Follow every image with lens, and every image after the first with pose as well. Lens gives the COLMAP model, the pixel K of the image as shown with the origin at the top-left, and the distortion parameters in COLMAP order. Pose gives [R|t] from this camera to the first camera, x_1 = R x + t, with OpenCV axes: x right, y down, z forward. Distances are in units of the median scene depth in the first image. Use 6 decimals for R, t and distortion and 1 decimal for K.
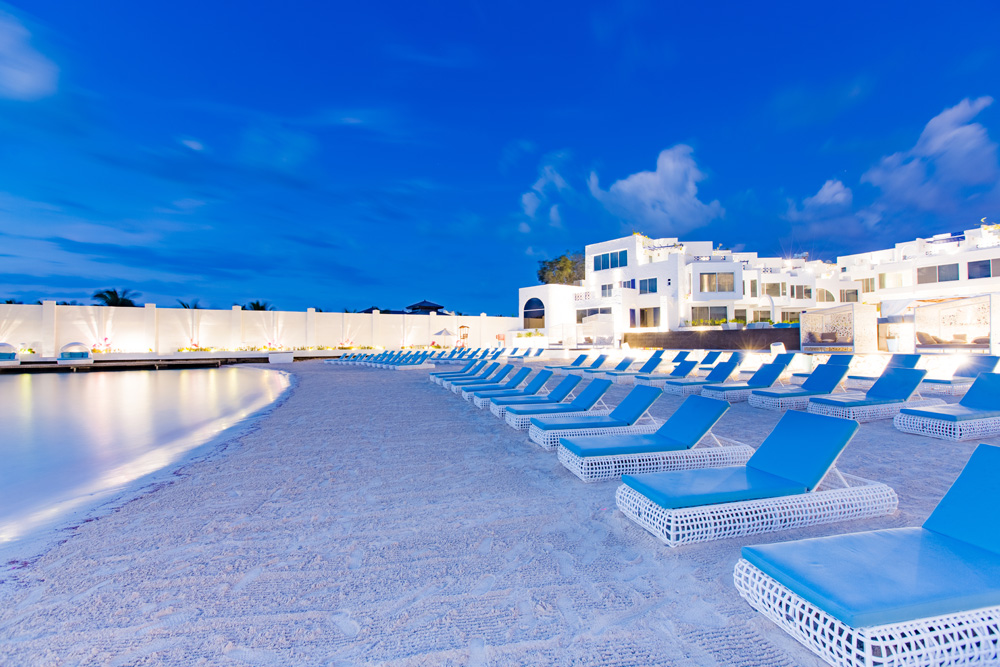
lens RADIAL K [[444.0, 0, 494.2], [0, 444.0, 332.0], [0, 0, 1]] dist [-0.001360, -0.000462]
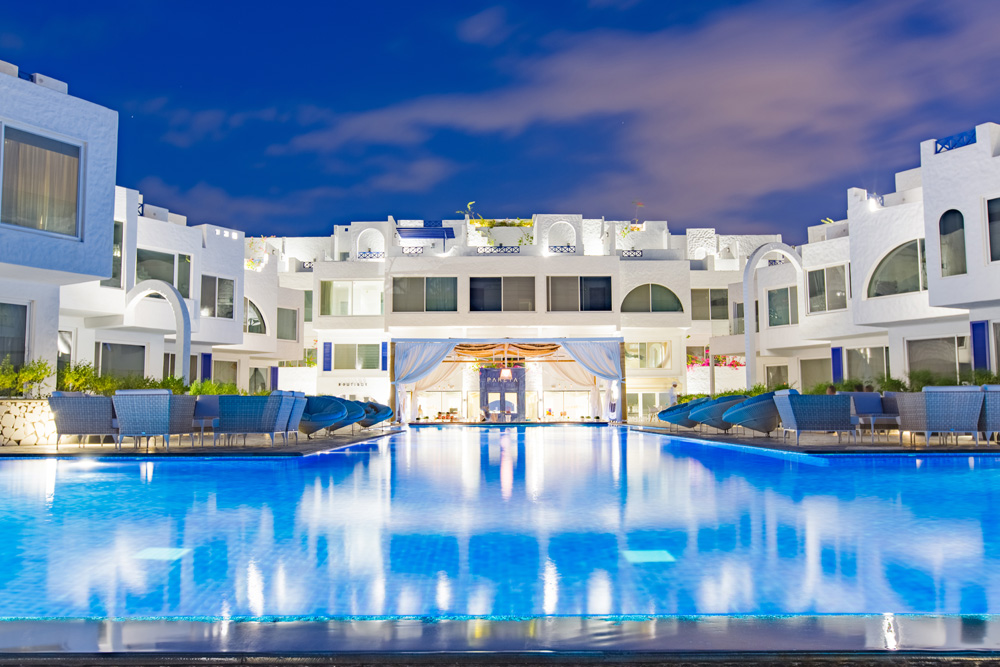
lens RADIAL K [[856.0, 0, 499.3], [0, 856.0, 333.1], [0, 0, 1]] dist [-0.003427, 0.000604]
pose [[0.461179, 0.085844, 0.883145, 0.258632], [-0.020448, 0.996073, -0.086144, -0.014709], [-0.887072, 0.021669, 0.461123, 0.568135]]
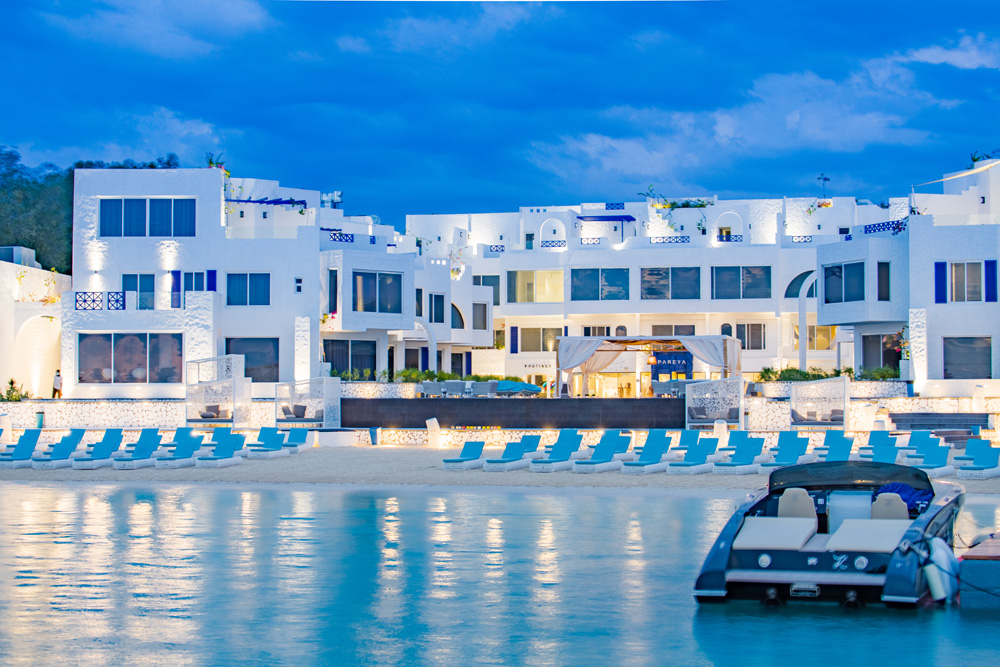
lens RADIAL K [[1982.9, 0, 500.3], [0, 1982.9, 334.1], [0, 0, 1]] dist [0.044025, 0.000000]
pose [[0.637502, 0.034191, 0.769689, -0.964608], [-0.023826, 0.999412, -0.024661, -0.014197], [-0.770080, -0.002617, 0.637942, -0.439264]]
